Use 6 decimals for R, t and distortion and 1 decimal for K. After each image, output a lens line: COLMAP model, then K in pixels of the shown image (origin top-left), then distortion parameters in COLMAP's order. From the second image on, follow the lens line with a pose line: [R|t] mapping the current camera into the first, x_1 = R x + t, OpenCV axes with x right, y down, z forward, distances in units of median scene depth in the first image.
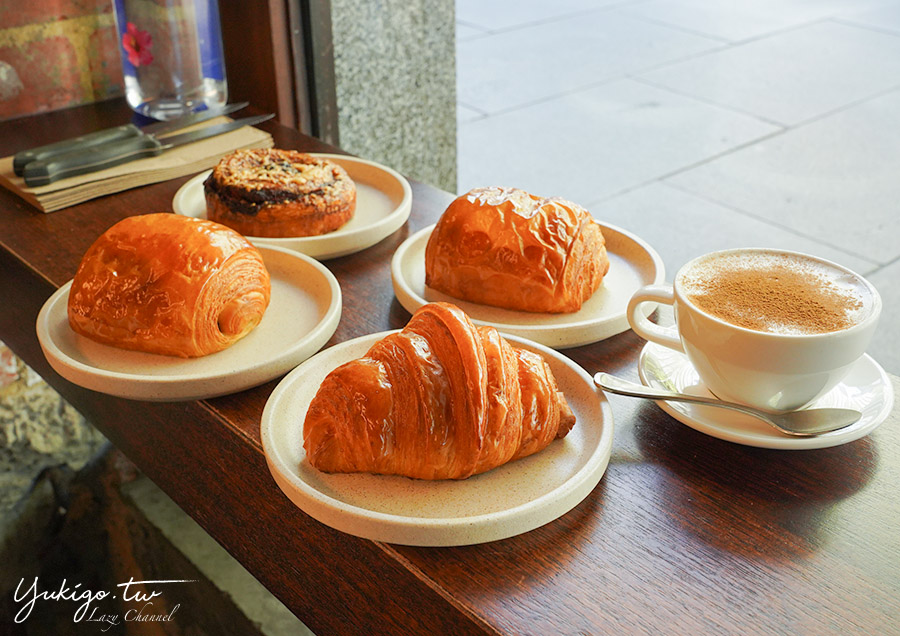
lens RADIAL K [[1039.4, 0, 450.0], [0, 1039.4, 318.0], [0, 0, 1]] dist [0.052071, 0.008429]
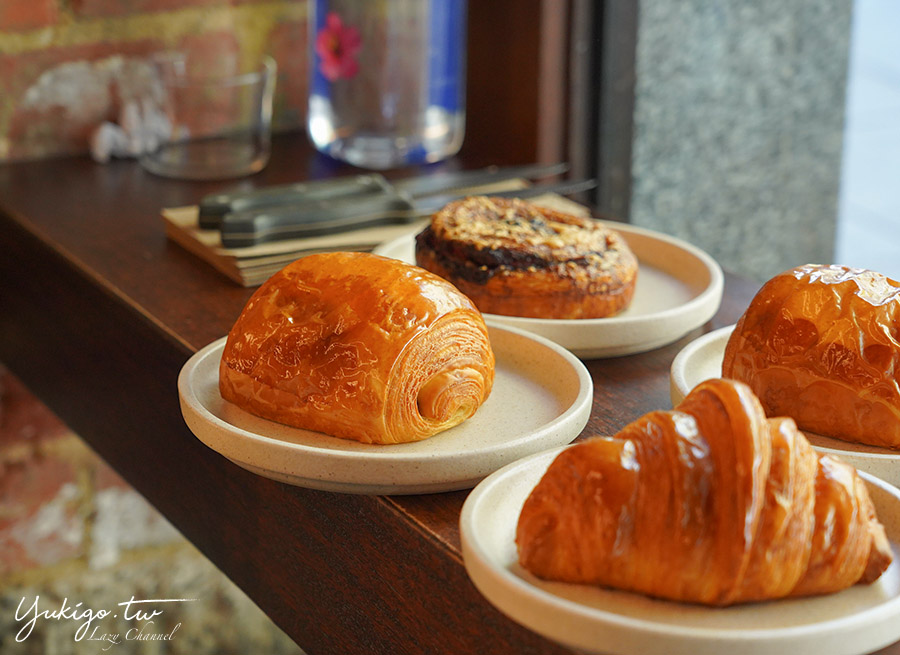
lens RADIAL K [[2235.7, 0, 450.0], [0, 2235.7, 327.5], [0, 0, 1]] dist [0.013783, 0.315723]
pose [[0.976050, 0.093377, -0.196487, 0.091933], [-0.125259, 0.979679, -0.156650, 0.183236], [0.177867, 0.177511, 0.967912, -0.469013]]
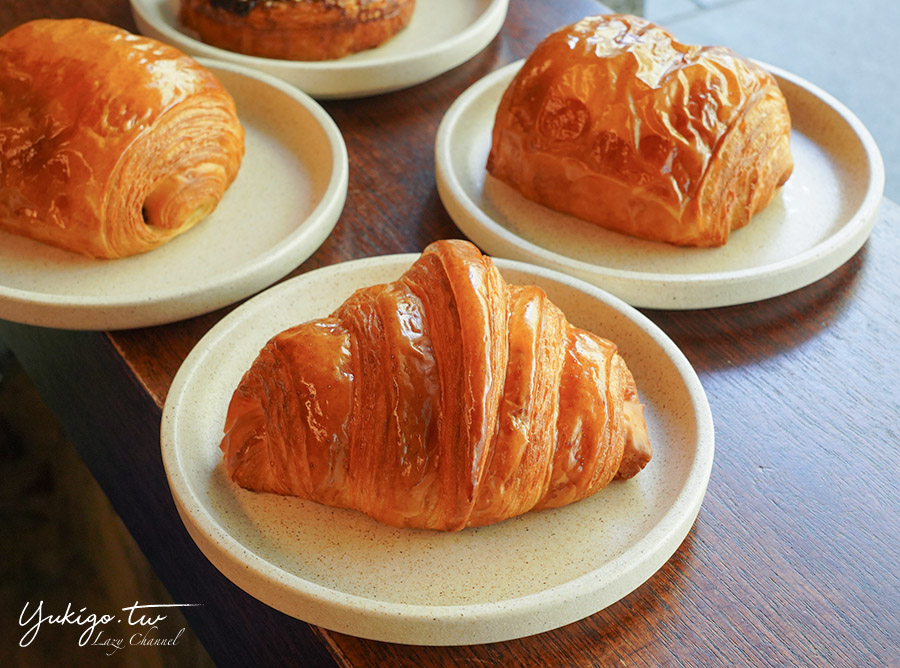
lens RADIAL K [[1642.8, 0, 450.0], [0, 1642.8, 334.0], [0, 0, 1]] dist [0.019171, 0.184921]
pose [[0.983298, 0.125481, -0.131830, 0.101827], [-0.101099, 0.978886, 0.177656, -0.113802], [0.151339, -0.161361, 0.975223, 0.021938]]
